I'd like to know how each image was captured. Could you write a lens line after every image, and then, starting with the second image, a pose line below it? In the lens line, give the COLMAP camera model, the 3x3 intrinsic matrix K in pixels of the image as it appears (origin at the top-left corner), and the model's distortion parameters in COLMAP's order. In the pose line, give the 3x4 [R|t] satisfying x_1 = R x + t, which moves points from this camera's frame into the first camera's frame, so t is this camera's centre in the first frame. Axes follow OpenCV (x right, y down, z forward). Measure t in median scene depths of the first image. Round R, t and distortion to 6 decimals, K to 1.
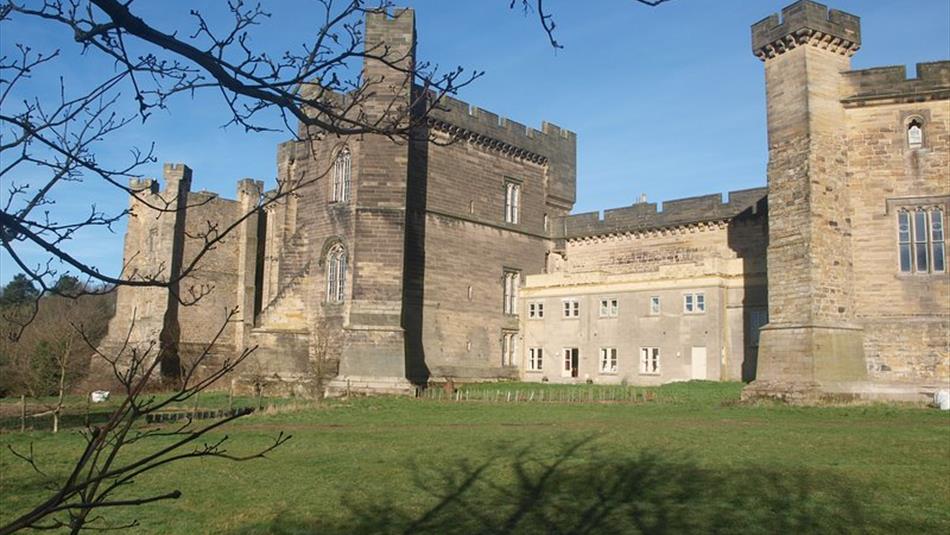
lens RADIAL K [[745.8, 0, 474.8], [0, 745.8, 262.4], [0, 0, 1]] dist [-0.074572, 0.019216]
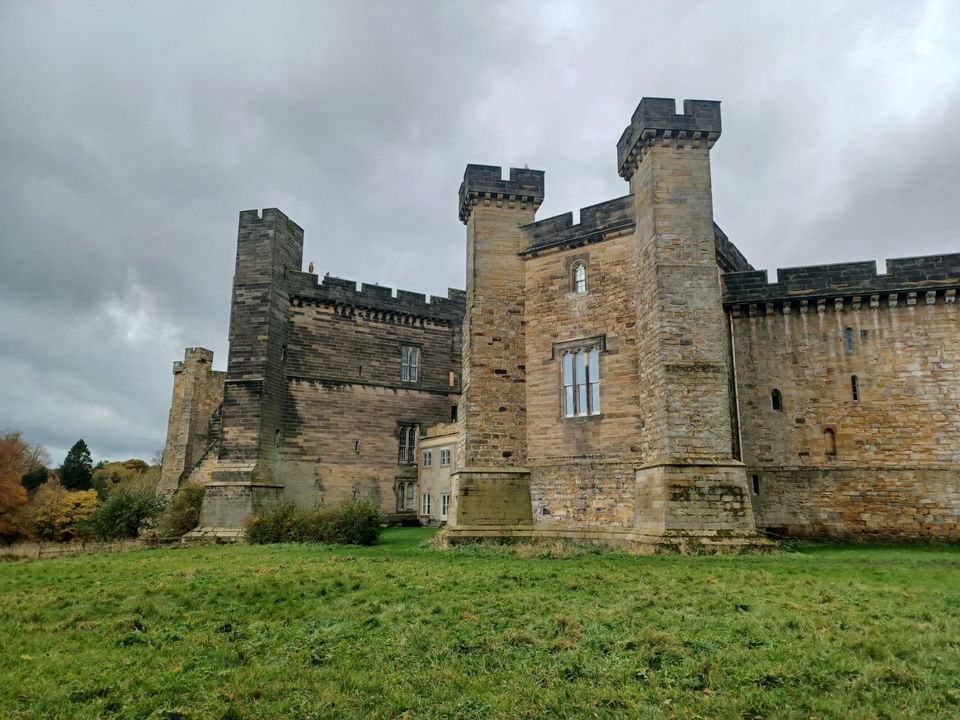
lens RADIAL K [[670.0, 0, 480.7], [0, 670.0, 360.0], [0, 0, 1]] dist [0.042546, -0.008589]
pose [[0.975441, -0.074366, -0.207325, 0.478727], [0.058142, 0.994828, -0.083283, 0.006075], [0.212446, 0.069183, 0.974721, 0.042154]]
